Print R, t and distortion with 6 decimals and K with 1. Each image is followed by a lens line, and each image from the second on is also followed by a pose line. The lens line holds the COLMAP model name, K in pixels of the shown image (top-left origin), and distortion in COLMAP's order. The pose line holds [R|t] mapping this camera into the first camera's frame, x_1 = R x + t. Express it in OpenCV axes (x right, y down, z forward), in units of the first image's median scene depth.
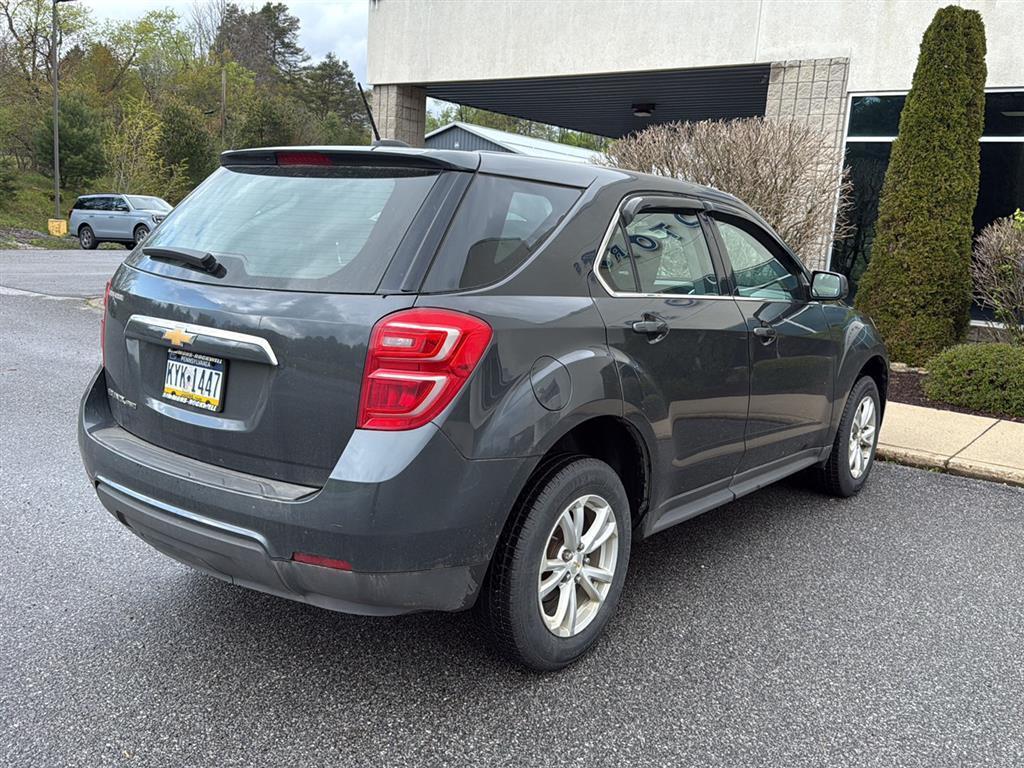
lens RADIAL K [[941.5, 0, 512.0], [0, 941.5, 384.0], [0, 0, 1]] dist [0.123960, -0.248563]
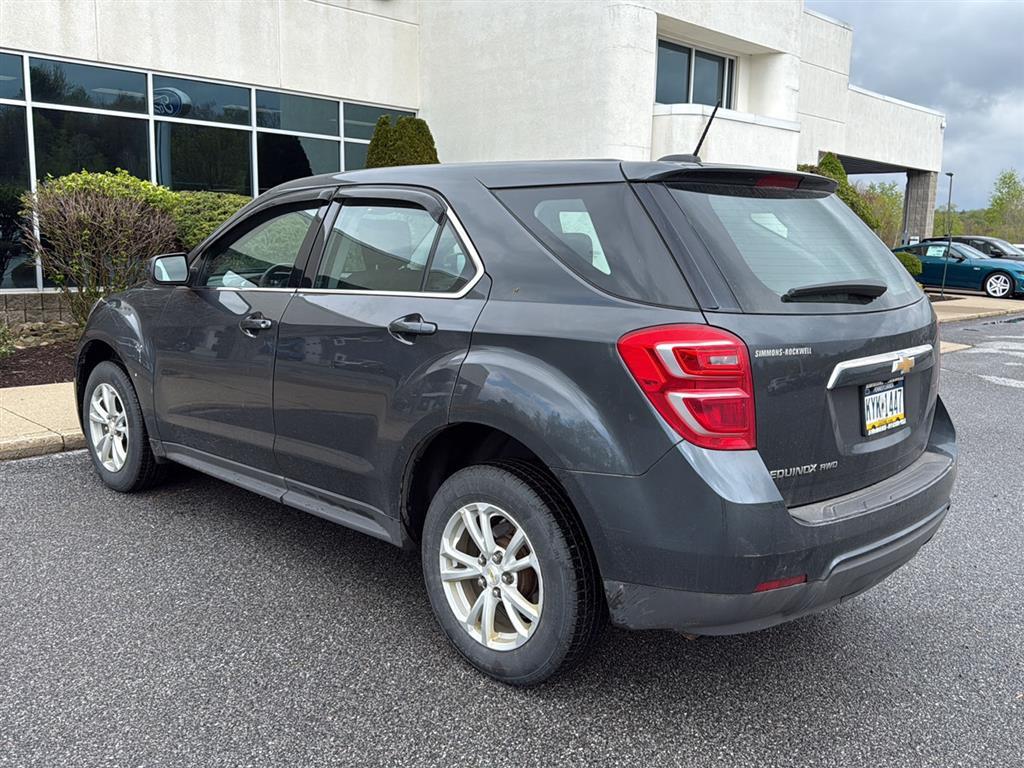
lens RADIAL K [[941.5, 0, 512.0], [0, 941.5, 384.0], [0, 0, 1]] dist [0.123960, -0.248563]
pose [[0.092459, -0.217721, 0.971622, -1.335334], [0.151085, 0.967571, 0.202436, -0.288689], [-0.984187, 0.128080, 0.122355, 1.240786]]
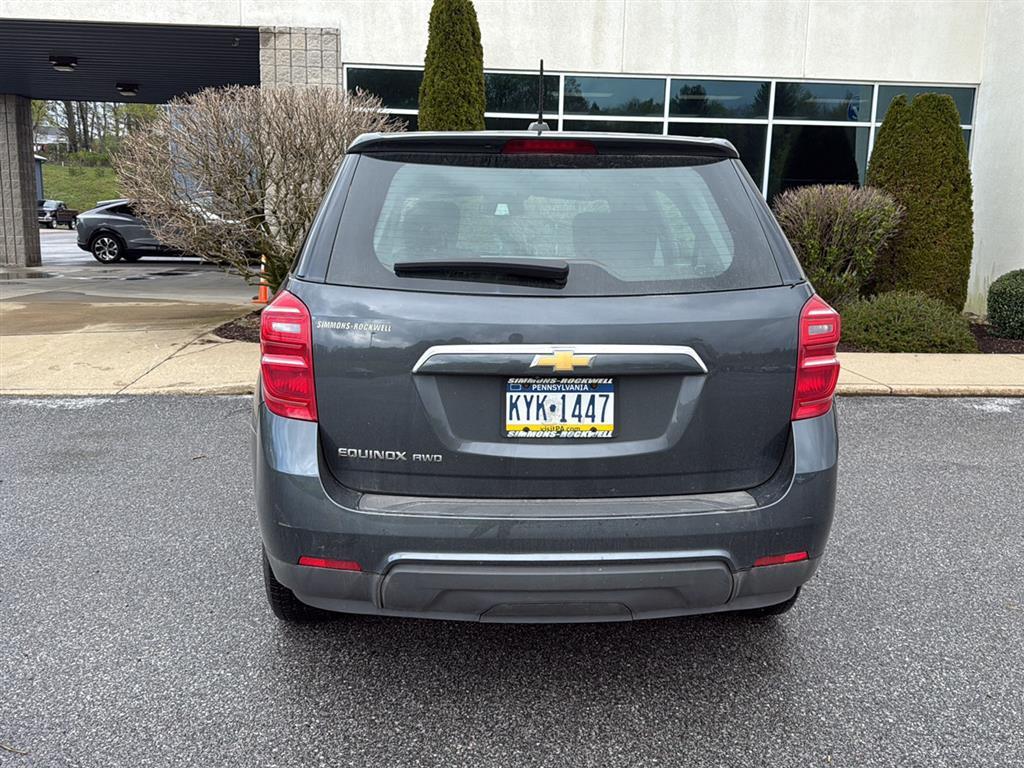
lens RADIAL K [[941.5, 0, 512.0], [0, 941.5, 384.0], [0, 0, 1]] dist [0.123960, -0.248563]
pose [[0.741944, -0.163976, 0.650101, -0.901780], [0.138141, 0.986214, 0.091096, -0.108260], [-0.656076, 0.022218, 0.754368, 0.375400]]
